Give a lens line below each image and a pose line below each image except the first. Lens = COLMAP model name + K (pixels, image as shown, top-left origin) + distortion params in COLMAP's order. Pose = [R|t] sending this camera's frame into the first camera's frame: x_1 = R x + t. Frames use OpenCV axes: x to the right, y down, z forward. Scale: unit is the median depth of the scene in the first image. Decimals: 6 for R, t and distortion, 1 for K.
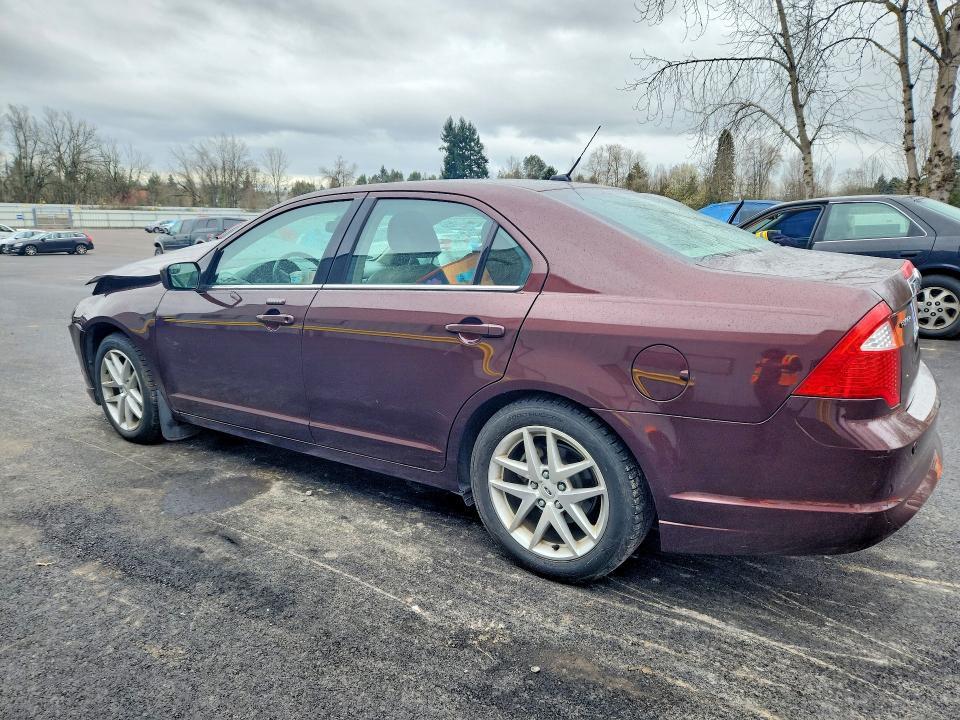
lens RADIAL K [[639.7, 0, 480.3], [0, 639.7, 336.5], [0, 0, 1]] dist [0.068144, -0.048933]
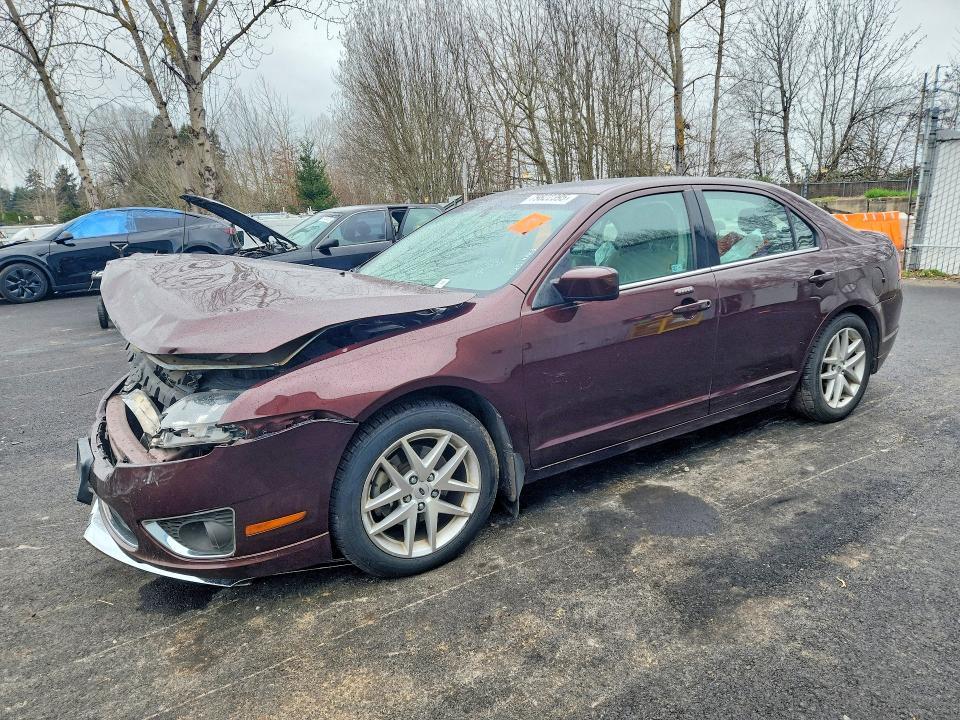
lens RADIAL K [[641.6, 0, 477.4], [0, 641.6, 358.3], [0, 0, 1]] dist [0.064366, -0.055219]
pose [[0.382494, -0.200976, 0.901835, -1.376489], [0.187140, 0.972678, 0.137392, -0.151440], [-0.904808, 0.116218, 0.409654, 0.893164]]
